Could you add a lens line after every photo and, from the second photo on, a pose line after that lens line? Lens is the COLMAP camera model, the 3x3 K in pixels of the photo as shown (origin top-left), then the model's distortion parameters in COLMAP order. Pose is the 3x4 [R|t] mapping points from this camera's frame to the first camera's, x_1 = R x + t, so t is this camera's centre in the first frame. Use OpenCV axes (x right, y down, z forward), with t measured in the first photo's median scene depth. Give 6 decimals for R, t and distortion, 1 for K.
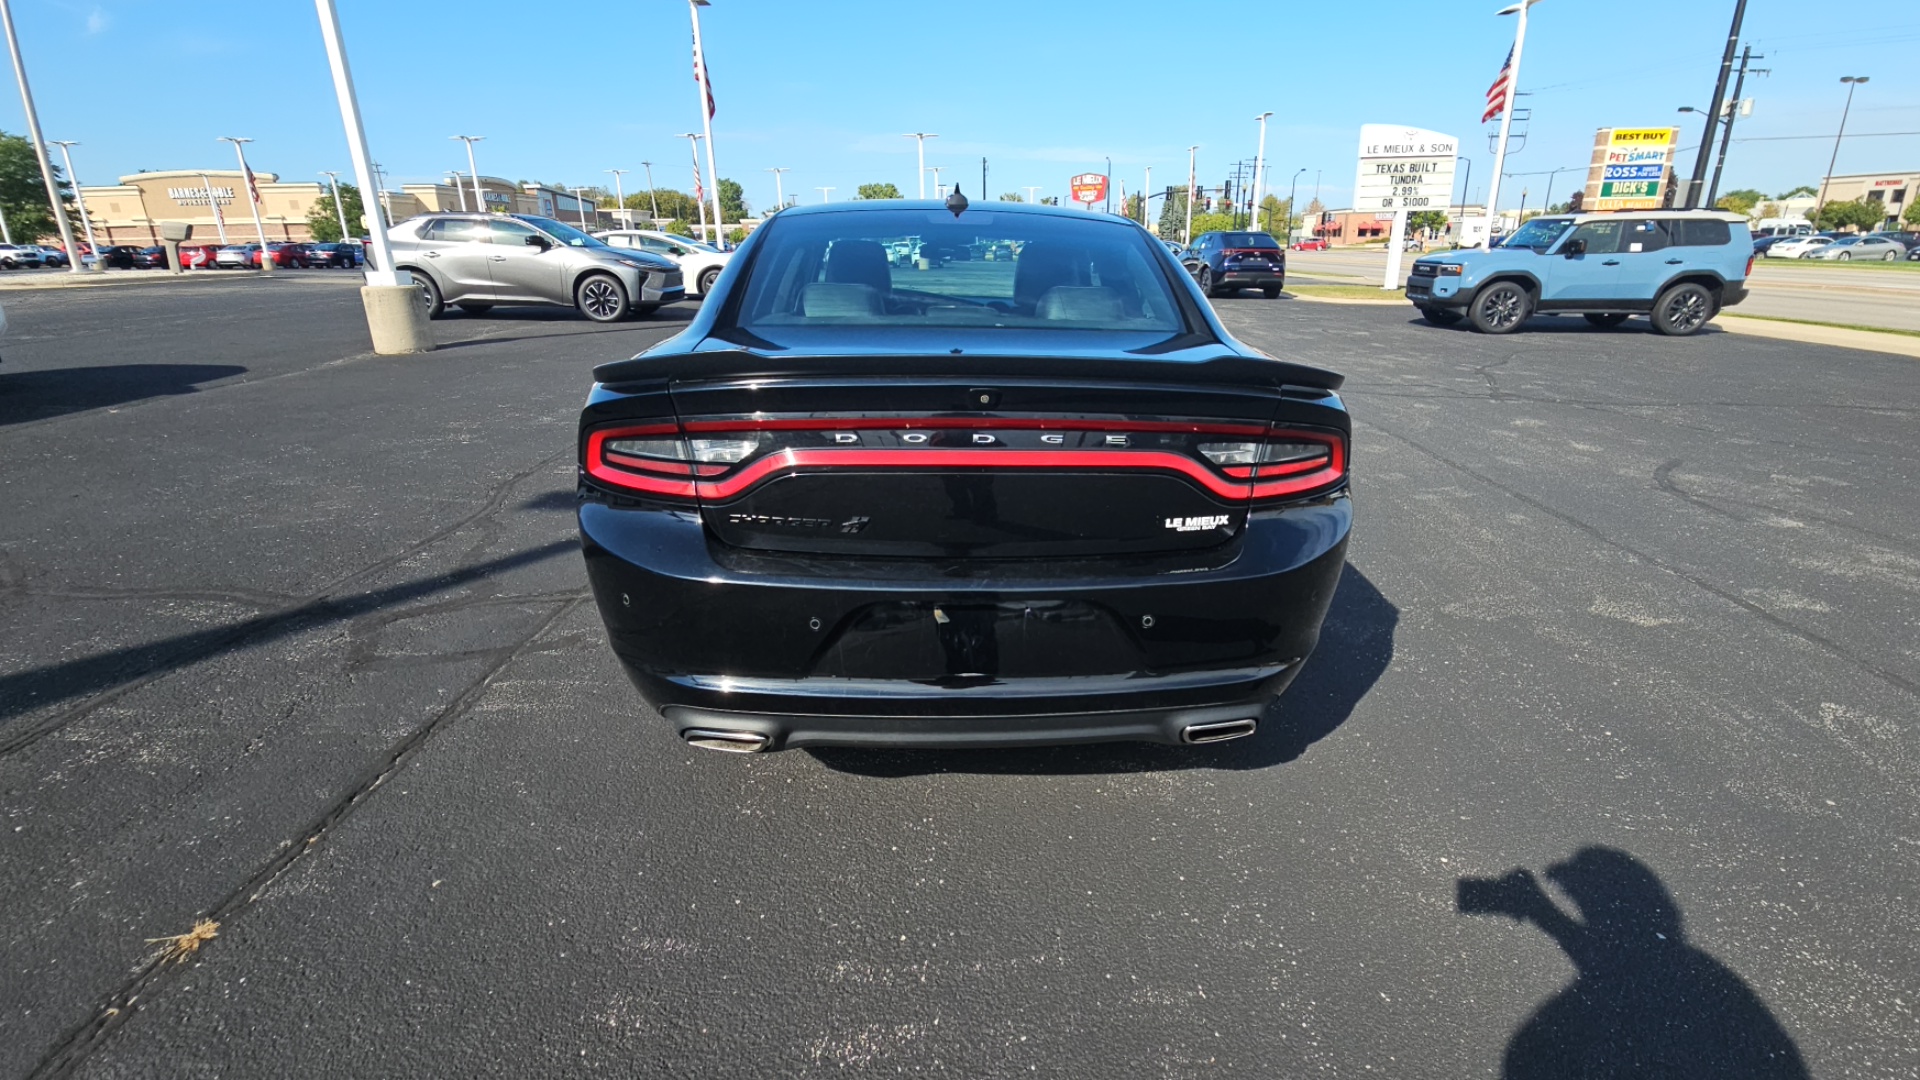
lens RADIAL K [[859.5, 0, 974.5], [0, 859.5, 529.7], [0, 0, 1]] dist [0.008547, -0.007730]
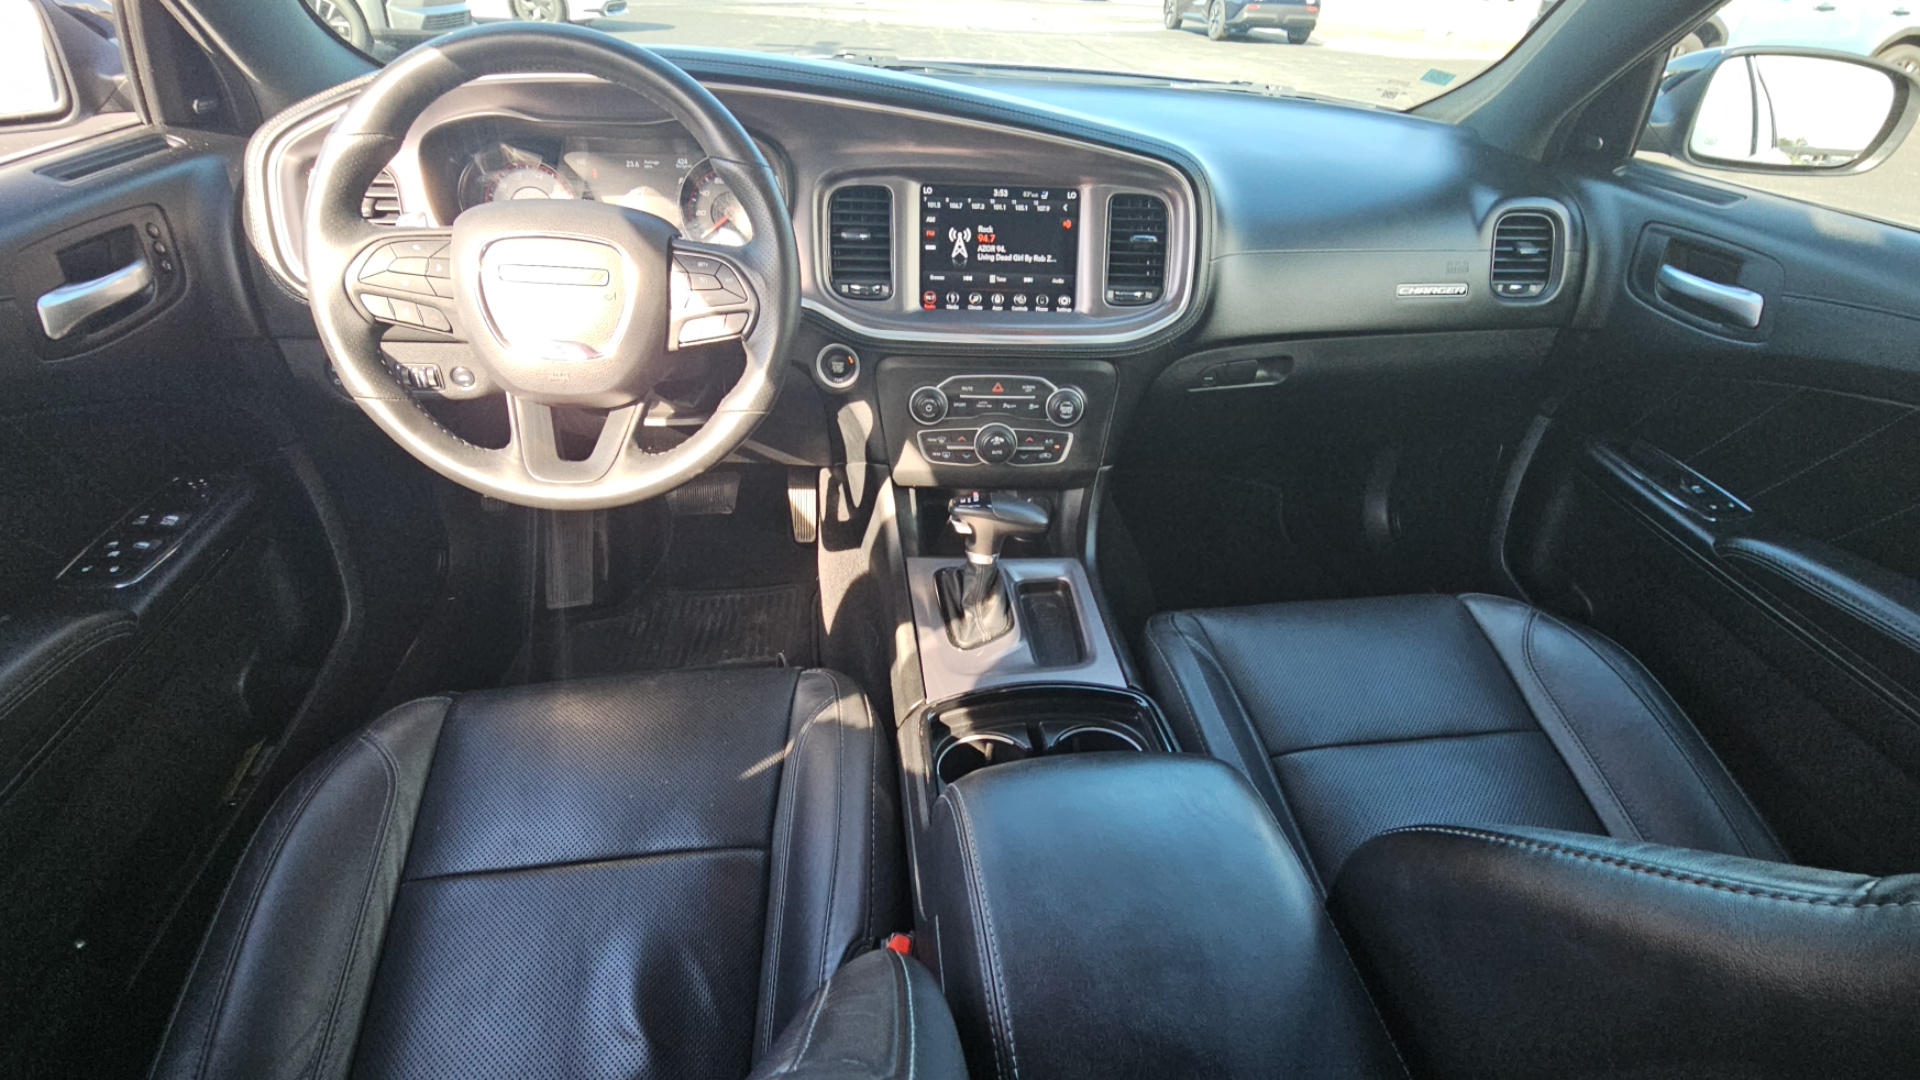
lens RADIAL K [[859.5, 0, 982.3], [0, 859.5, 540.3], [0, 0, 1]] dist [0.008547, -0.007730]
pose [[0.996288, -0.021749, 0.083284, -0.017856], [-0.001377, 0.963402, 0.268056, -0.075431], [-0.086066, -0.267176, 0.959797, 0.263059]]
